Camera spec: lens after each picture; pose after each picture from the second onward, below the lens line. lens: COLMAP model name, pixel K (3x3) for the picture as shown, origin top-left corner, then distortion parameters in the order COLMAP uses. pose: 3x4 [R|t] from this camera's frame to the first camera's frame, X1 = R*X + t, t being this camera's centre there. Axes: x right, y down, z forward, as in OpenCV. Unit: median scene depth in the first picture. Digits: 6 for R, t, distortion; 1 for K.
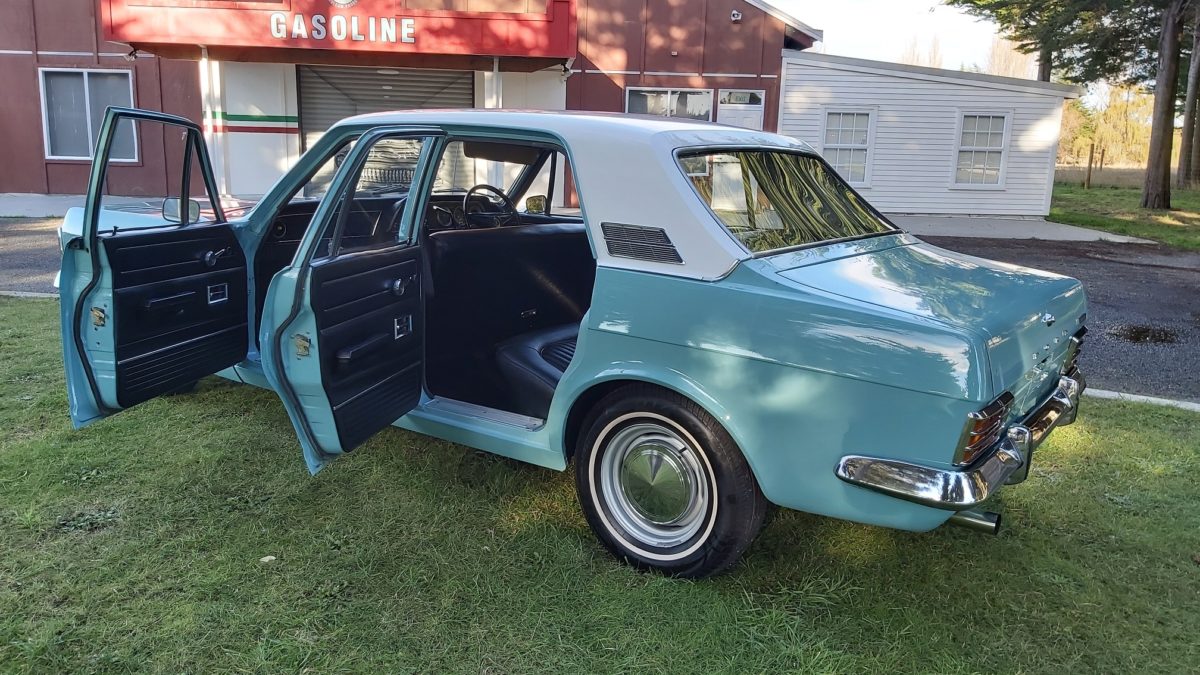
lens RADIAL K [[915.9, 0, 600.0], [0, 915.9, 337.5], [0, 0, 1]] dist [0.090384, -0.165233]
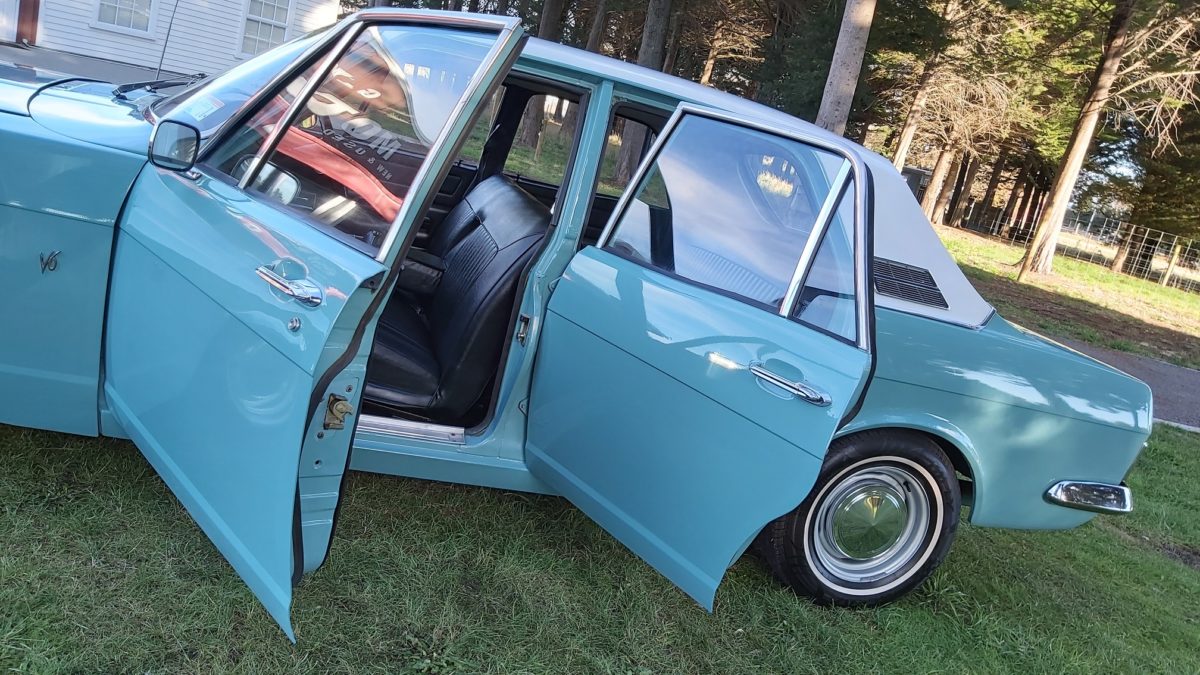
lens RADIAL K [[915.9, 0, 600.0], [0, 915.9, 337.5], [0, 0, 1]] dist [0.090384, -0.165233]
pose [[0.632917, -0.050541, 0.772568, -0.176712], [-0.070033, 0.990039, 0.122141, -0.027797], [-0.771046, -0.131410, 0.623073, 0.125826]]
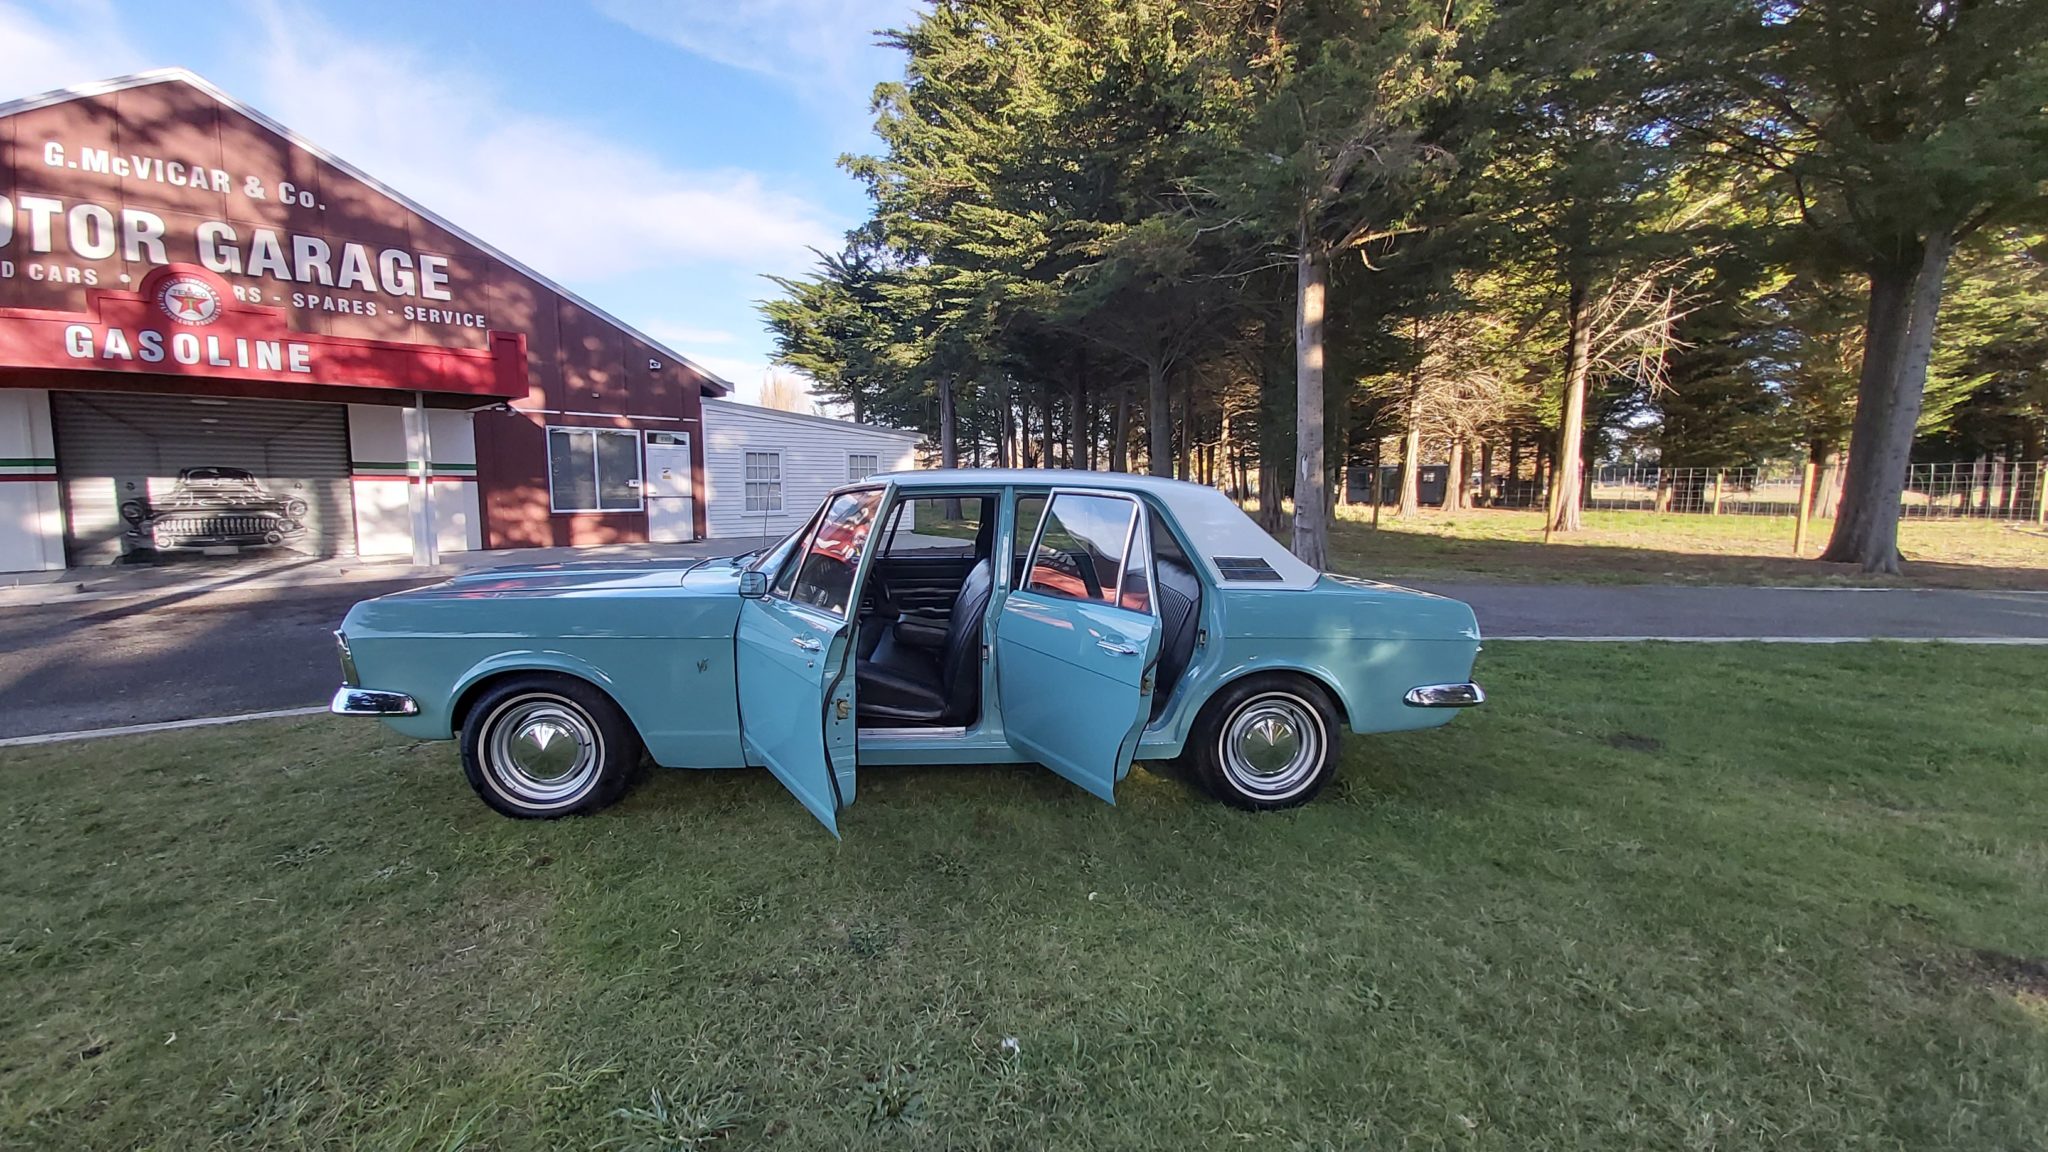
lens RADIAL K [[793.8, 0, 1024.0], [0, 793.8, 576.0], [0, 0, 1]] dist [-0.001238, -0.011386]
pose [[0.756760, -0.095384, 0.646697, -0.189508], [0.146368, 0.988904, -0.025421, -0.021847], [-0.637096, 0.113893, 0.762323, 0.062496]]
